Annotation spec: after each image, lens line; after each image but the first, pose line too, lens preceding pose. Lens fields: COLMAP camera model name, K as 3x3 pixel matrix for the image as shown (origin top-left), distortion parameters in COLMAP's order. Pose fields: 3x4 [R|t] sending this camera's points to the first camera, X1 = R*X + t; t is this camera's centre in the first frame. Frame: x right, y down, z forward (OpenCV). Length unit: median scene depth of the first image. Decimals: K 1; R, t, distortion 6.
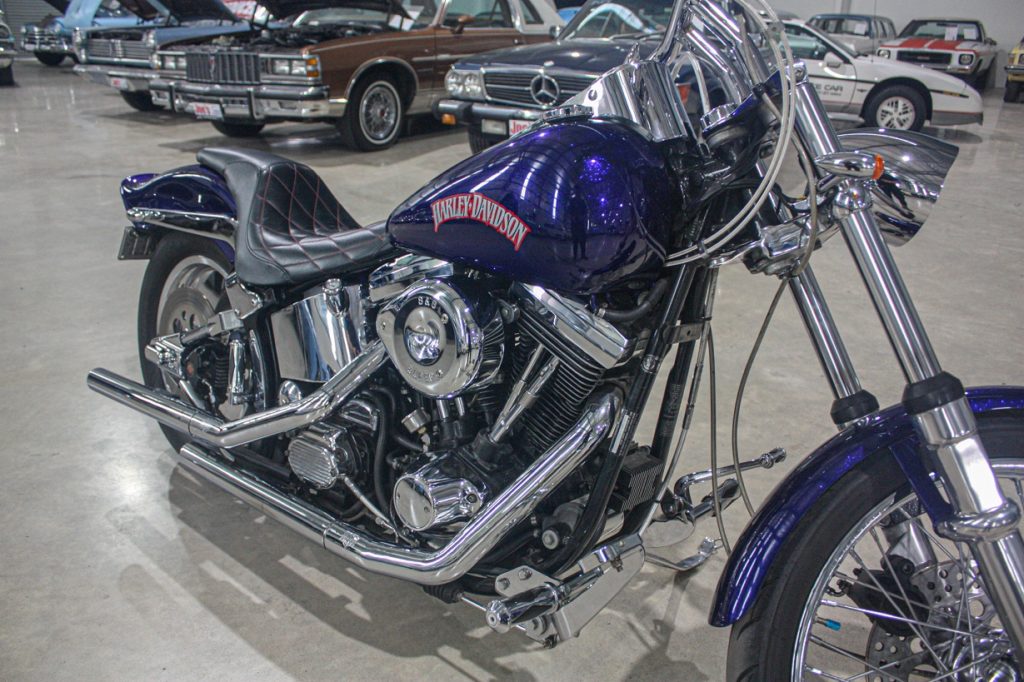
lens RADIAL K [[841.2, 0, 502.2], [0, 841.2, 341.1], [0, 0, 1]] dist [-0.174528, 0.151148]
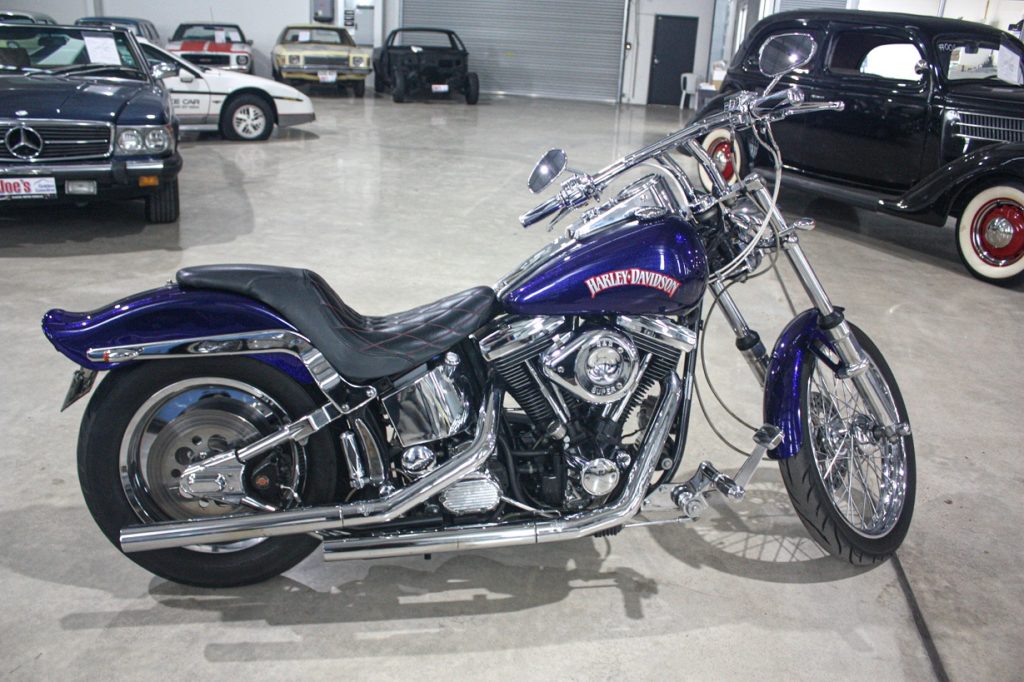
lens RADIAL K [[841.2, 0, 502.2], [0, 841.2, 341.1], [0, 0, 1]] dist [-0.174528, 0.151148]
pose [[0.646236, -0.246285, 0.722304, -0.175543], [0.238738, 0.964229, 0.115179, -0.036090], [-0.724833, 0.098009, 0.681917, 0.011093]]
